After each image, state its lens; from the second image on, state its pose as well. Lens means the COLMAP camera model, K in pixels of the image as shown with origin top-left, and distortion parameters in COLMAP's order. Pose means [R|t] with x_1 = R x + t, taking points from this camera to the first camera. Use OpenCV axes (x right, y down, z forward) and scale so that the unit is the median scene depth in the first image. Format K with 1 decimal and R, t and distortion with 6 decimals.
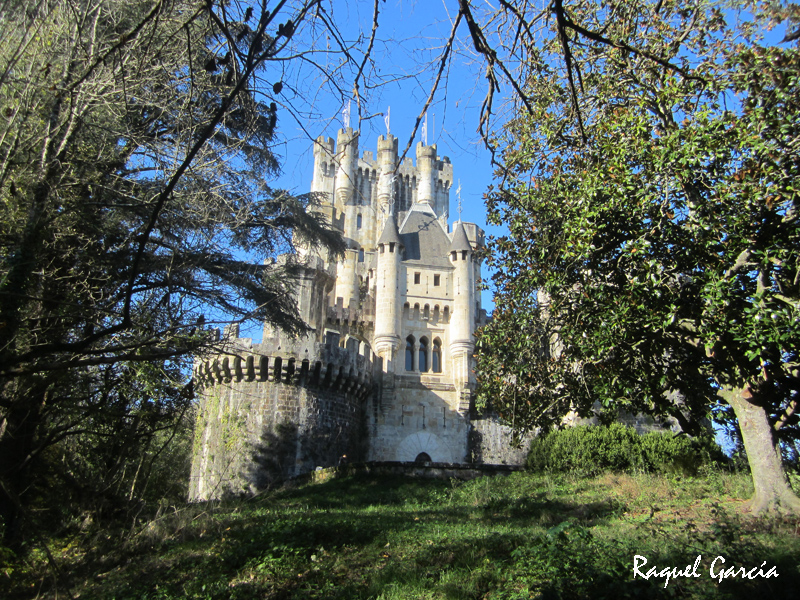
lens RADIAL K [[643.1, 0, 400.0], [0, 643.1, 300.0], [0, 0, 1]] dist [-0.072643, 0.017121]
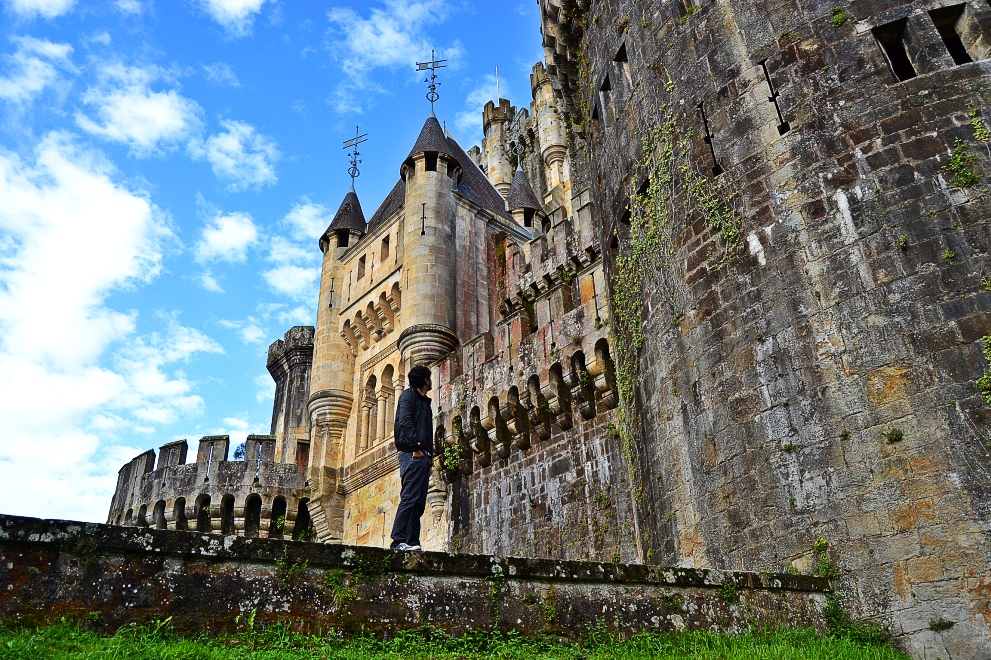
lens RADIAL K [[791.1, 0, 495.5], [0, 791.1, 330.0], [0, 0, 1]] dist [-0.089823, 0.002663]
pose [[0.525213, -0.480638, -0.702238, 0.500813], [0.359540, 0.873281, -0.328802, 0.254667], [0.771286, -0.079792, 0.631467, 0.713781]]
